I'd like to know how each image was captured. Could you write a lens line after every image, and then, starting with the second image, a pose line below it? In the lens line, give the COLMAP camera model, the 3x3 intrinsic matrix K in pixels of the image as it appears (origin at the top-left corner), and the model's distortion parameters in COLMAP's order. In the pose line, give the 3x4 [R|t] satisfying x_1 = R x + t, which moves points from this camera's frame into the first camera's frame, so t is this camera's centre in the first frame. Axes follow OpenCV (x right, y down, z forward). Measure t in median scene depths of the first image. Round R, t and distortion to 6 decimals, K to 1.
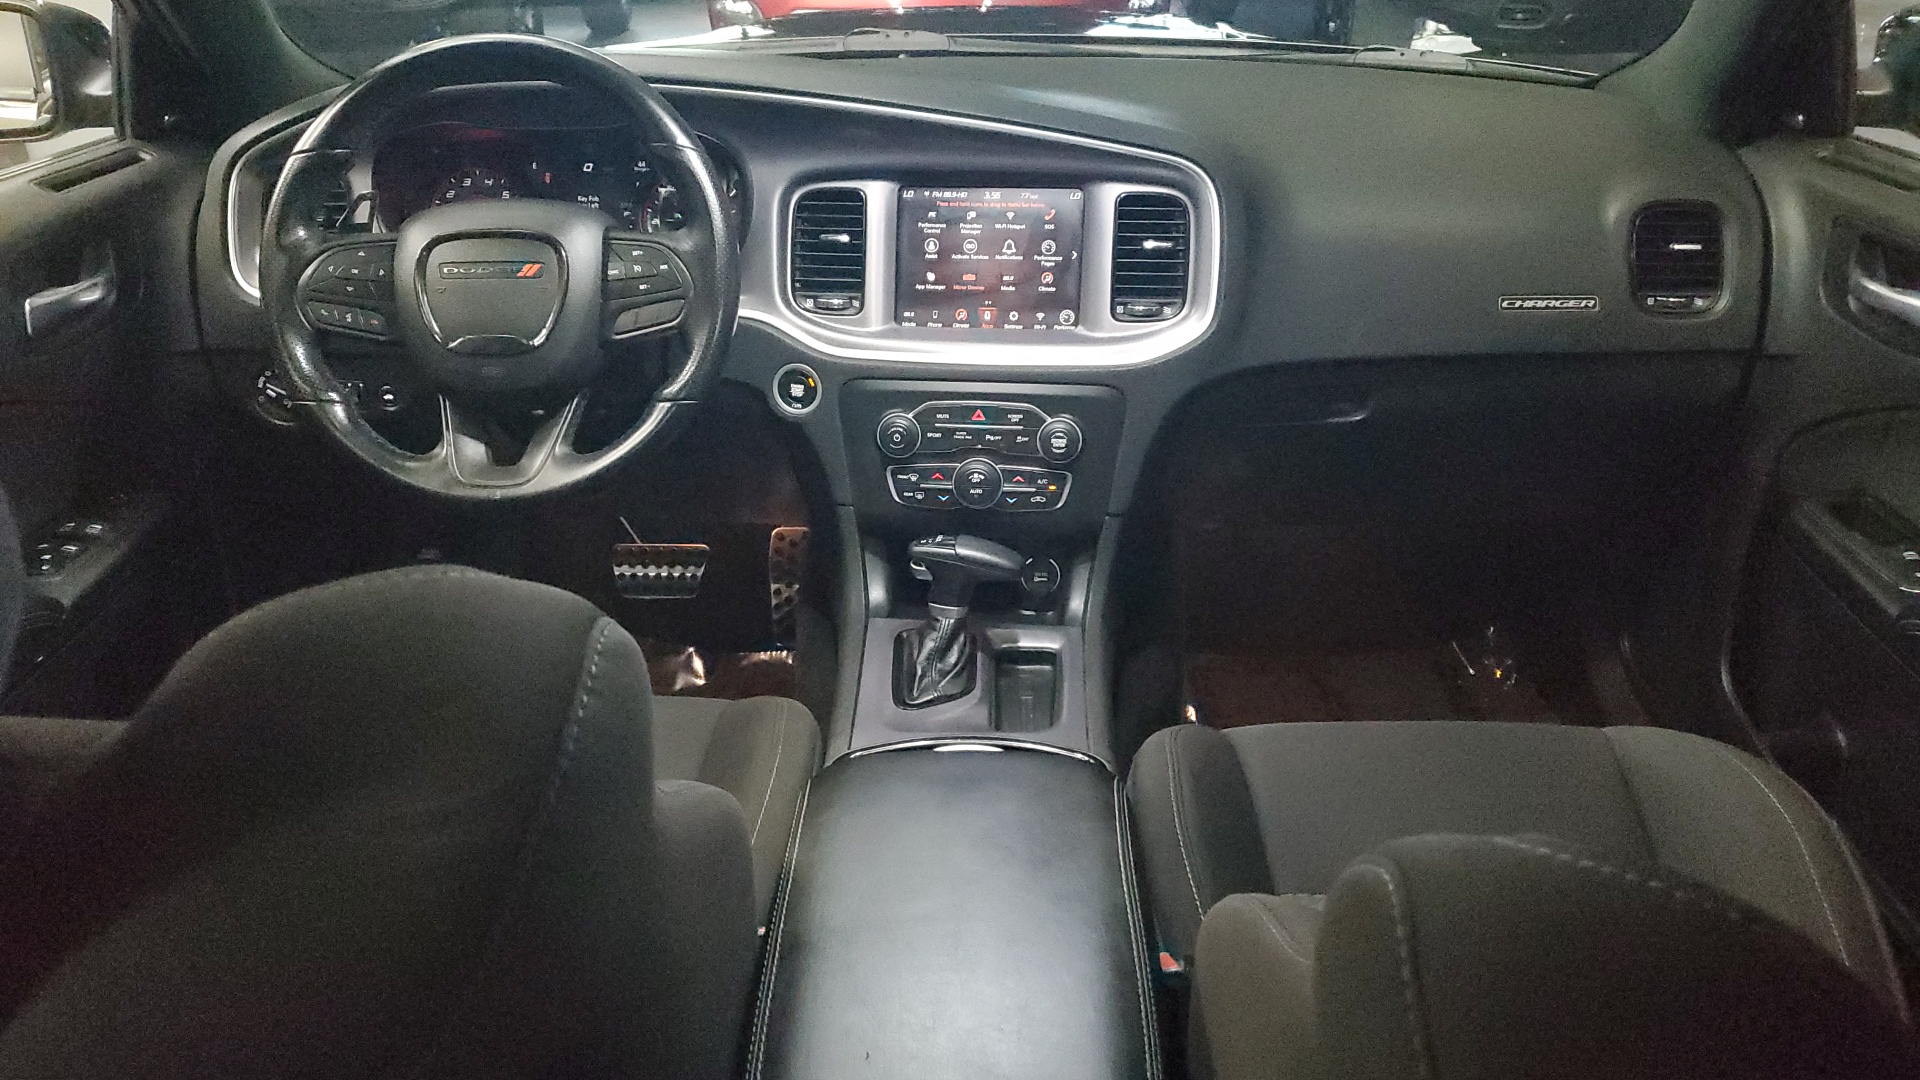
lens RADIAL K [[1518.1, 0, 960.0], [0, 1518.1, 540.0], [0, 0, 1]] dist [0.191289, -0.372784]
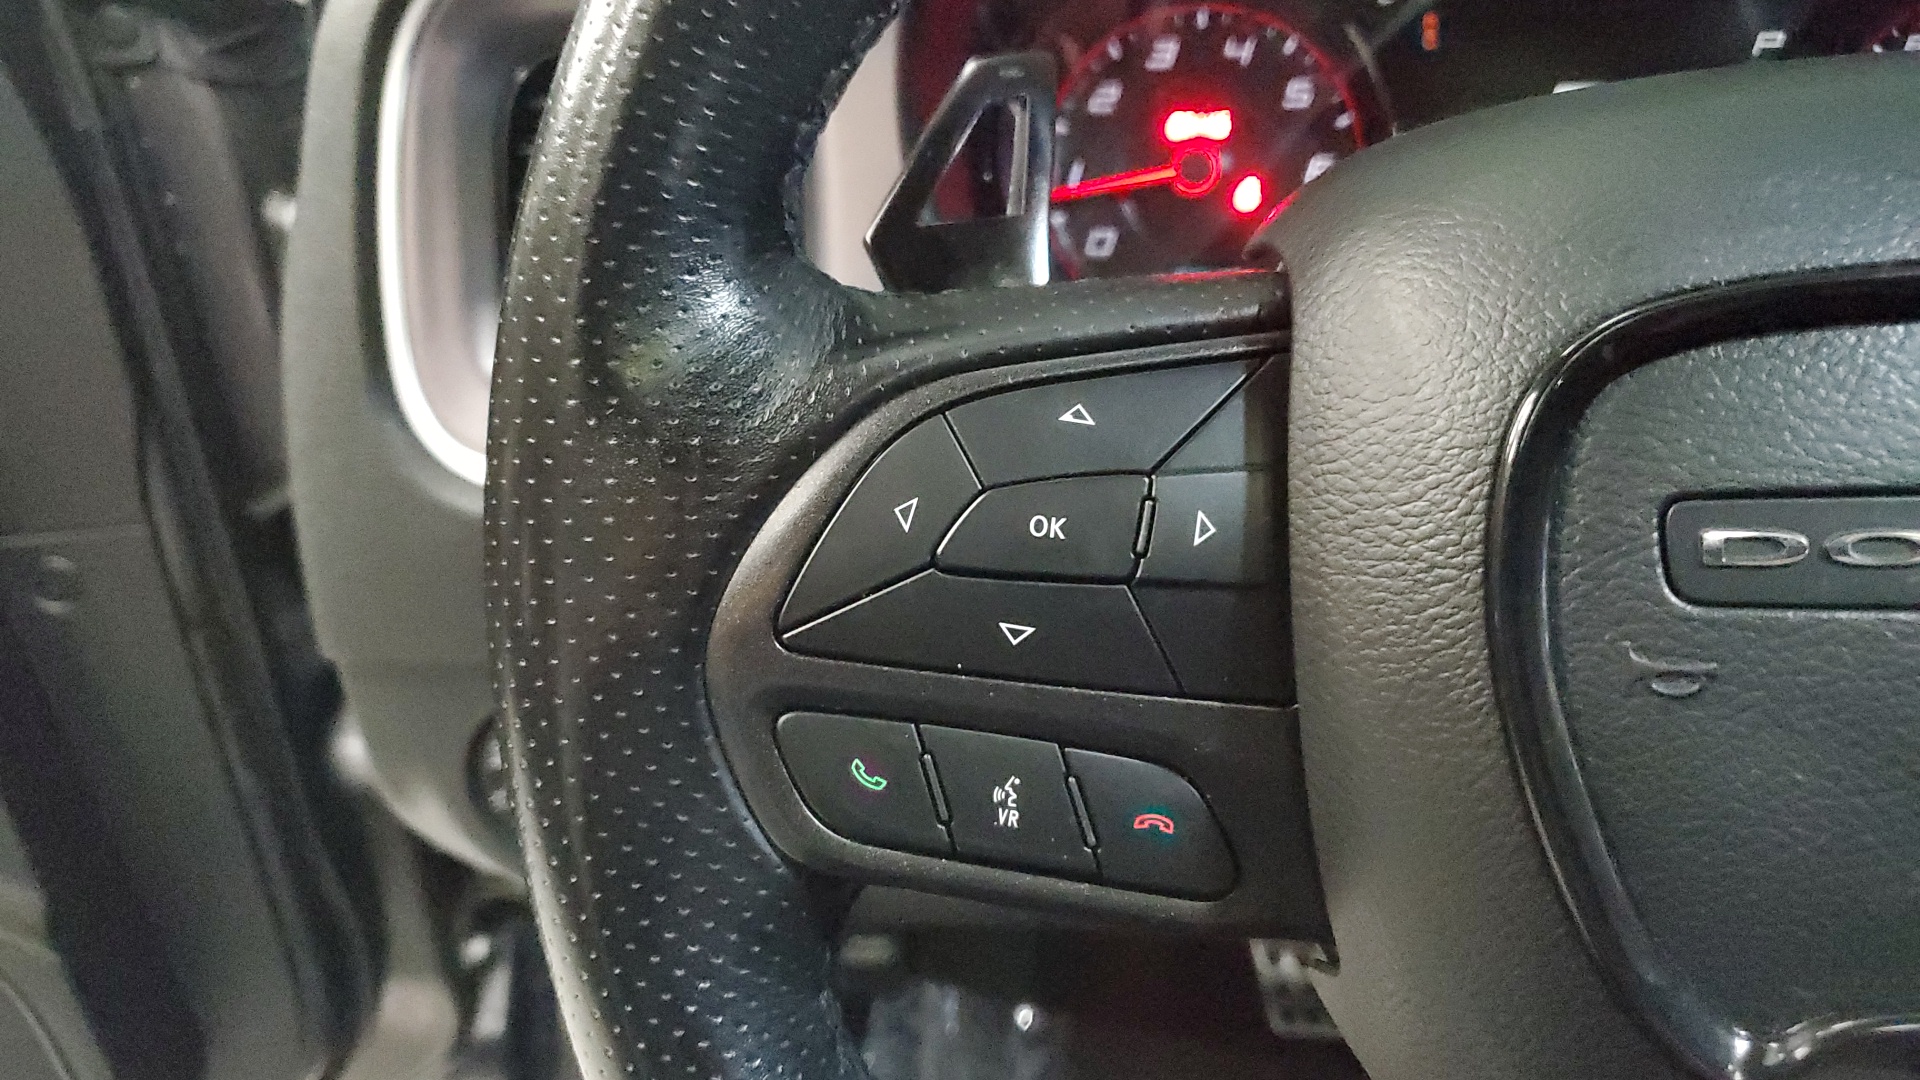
lens RADIAL K [[1566.1, 0, 1002.6], [0, 1566.1, 534.2], [0, 0, 1]] dist [0.007343, 0.014162]
pose [[0.994801, -0.002001, -0.101815, -0.338670], [0.004638, 0.999660, 0.025670, -0.158408], [0.101729, -0.026009, 0.994472, 0.745625]]
